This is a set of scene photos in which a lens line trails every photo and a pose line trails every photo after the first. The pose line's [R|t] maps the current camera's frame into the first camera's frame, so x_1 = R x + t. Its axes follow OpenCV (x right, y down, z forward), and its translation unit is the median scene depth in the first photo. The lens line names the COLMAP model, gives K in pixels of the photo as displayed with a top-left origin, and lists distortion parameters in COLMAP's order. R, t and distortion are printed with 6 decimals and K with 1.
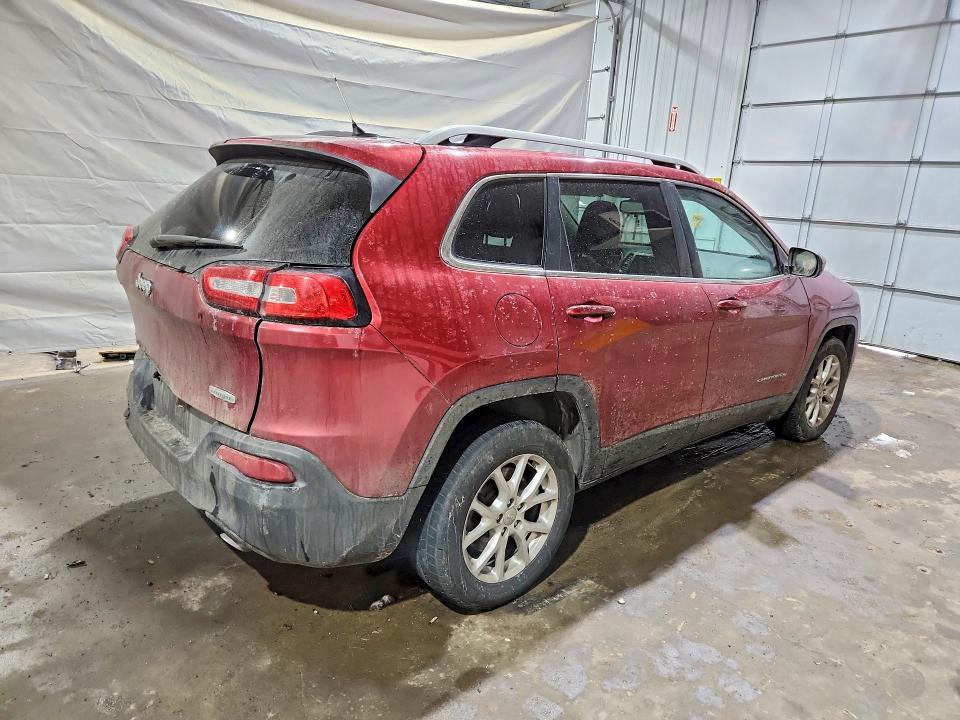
lens RADIAL K [[667.9, 0, 474.2], [0, 667.9, 357.4], [0, 0, 1]] dist [0.023701, -0.011379]
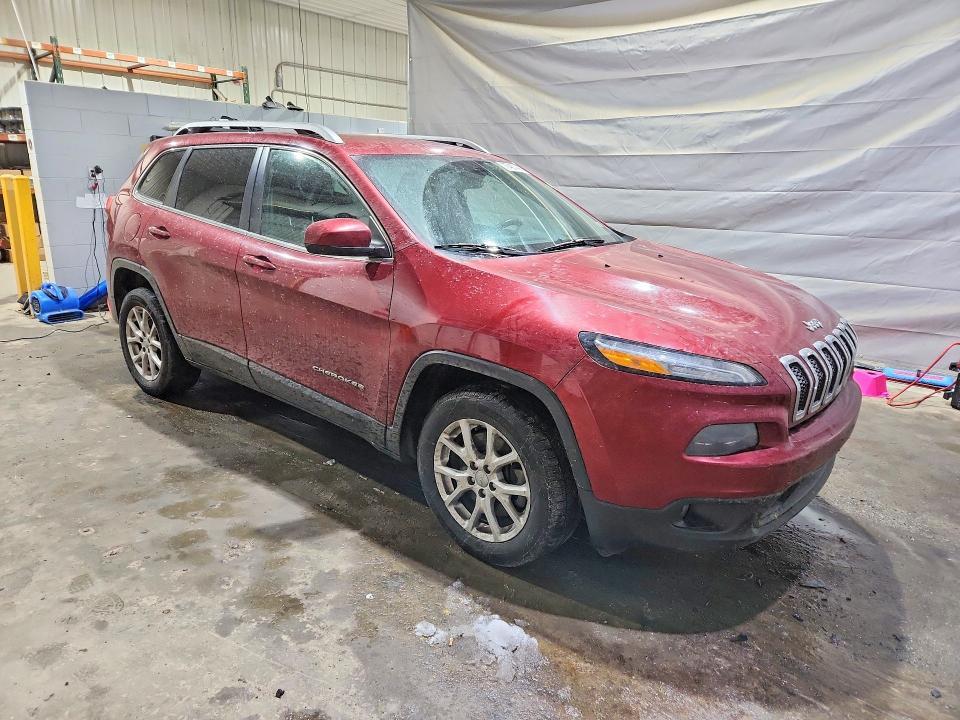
lens RADIAL K [[667.9, 0, 474.4], [0, 667.9, 362.1], [0, 0, 1]] dist [0.023701, -0.011379]
pose [[0.111967, 0.214158, -0.970361, 1.196500], [-0.263779, 0.947874, 0.178759, -0.168467], [0.958063, 0.235946, 0.162621, 0.981722]]
